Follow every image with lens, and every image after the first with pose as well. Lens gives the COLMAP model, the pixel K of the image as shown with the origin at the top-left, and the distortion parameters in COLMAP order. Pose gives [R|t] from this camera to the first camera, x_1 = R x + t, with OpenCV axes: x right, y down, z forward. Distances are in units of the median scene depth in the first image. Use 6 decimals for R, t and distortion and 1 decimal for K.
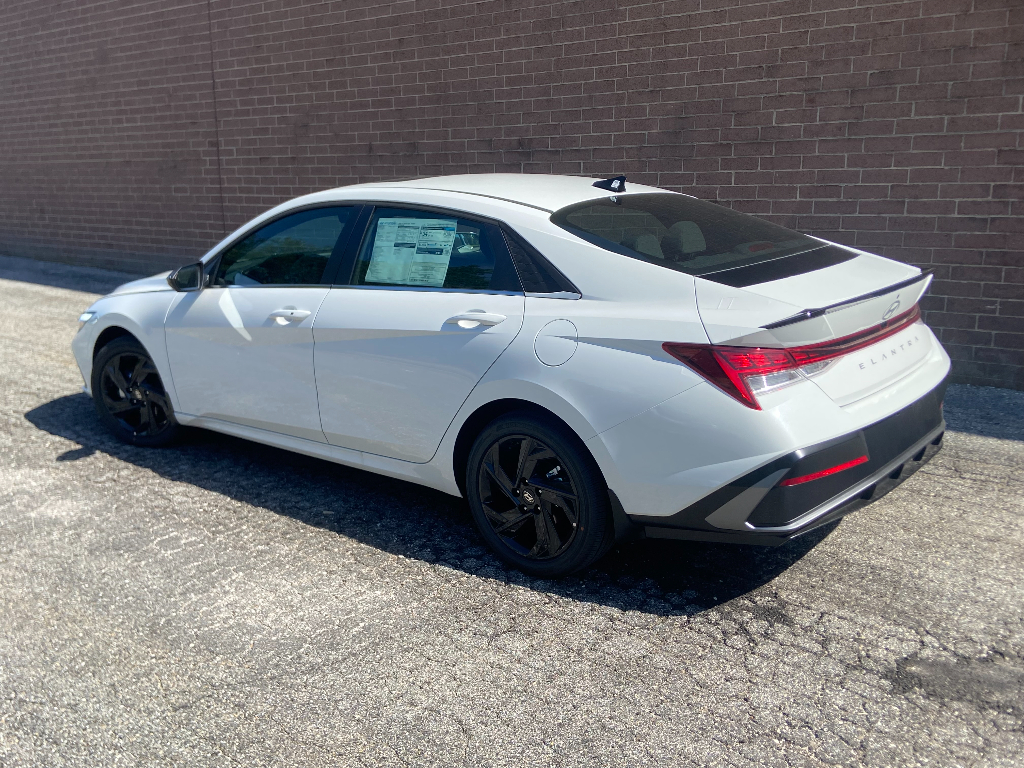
lens RADIAL K [[941.9, 0, 512.0], [0, 941.9, 384.0], [0, 0, 1]] dist [0.145405, -0.189811]
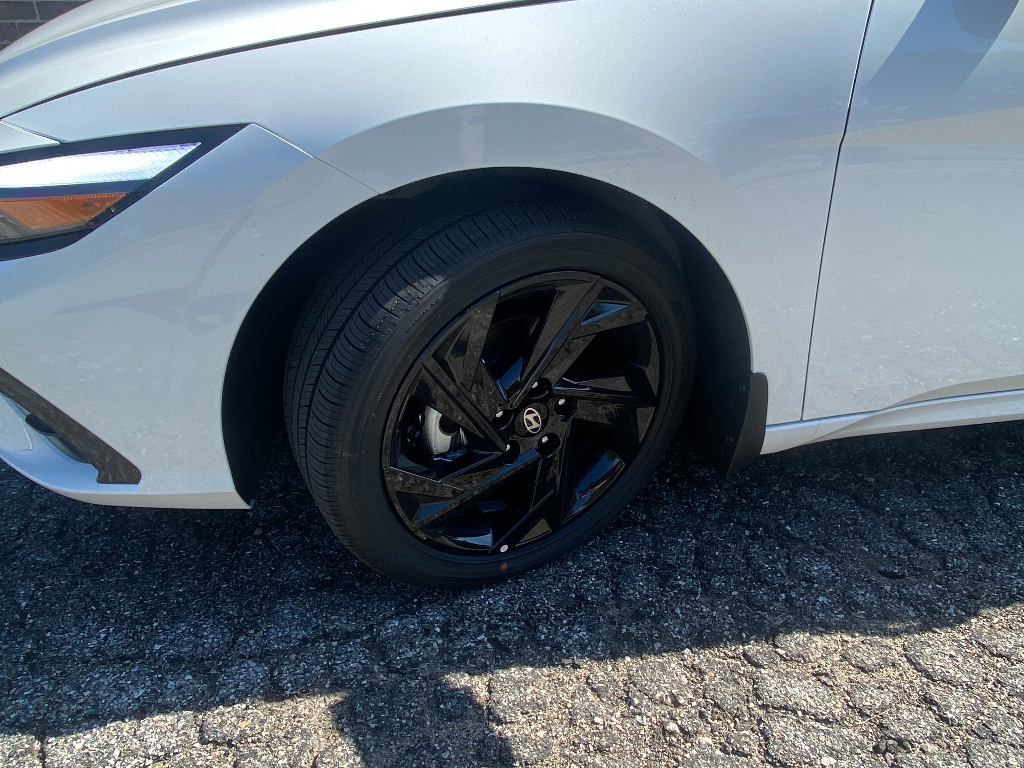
lens RADIAL K [[731.7, 0, 512.0], [0, 731.7, 384.0], [0, 0, 1]] dist [0.061212, -0.072704]
pose [[0.643805, -0.343729, 0.683642, -0.686828], [0.151446, 0.932992, 0.326480, -0.087931], [-0.750053, -0.106655, 0.652721, 1.119083]]
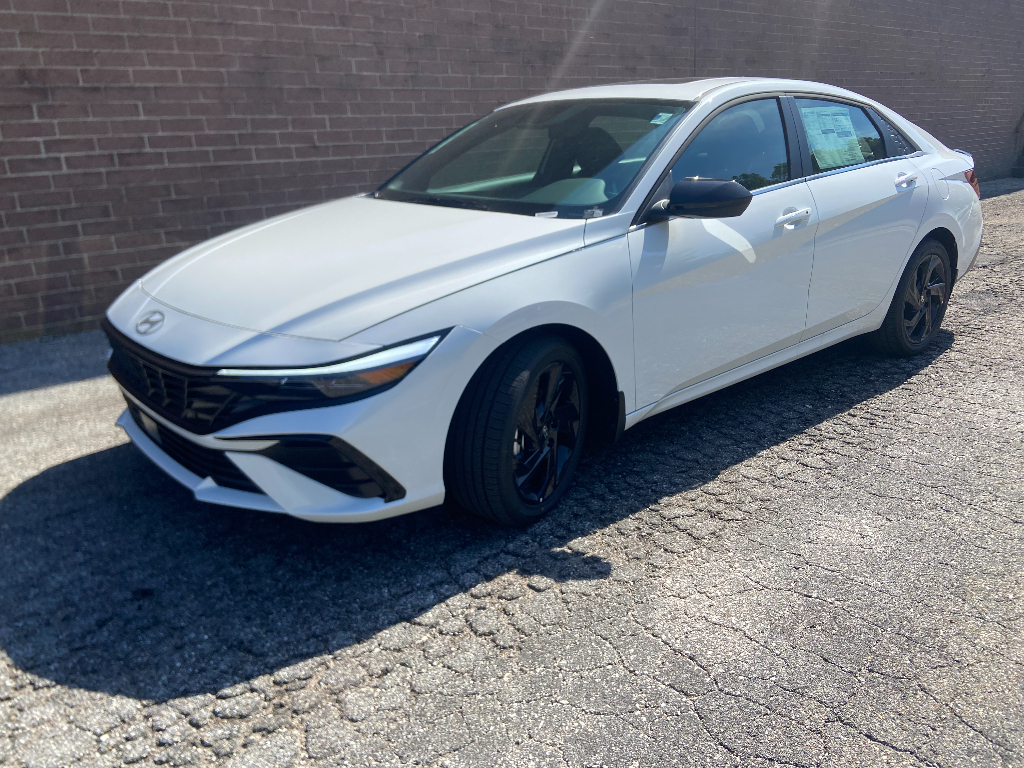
lens RADIAL K [[769.5, 0, 517.1], [0, 769.5, 381.4], [0, 0, 1]] dist [0.131241, -0.170855]
pose [[0.176182, -0.291291, 0.940271, -1.088666], [0.257665, 0.935555, 0.241550, -0.183957], [-0.950036, 0.199718, 0.239883, 1.150184]]
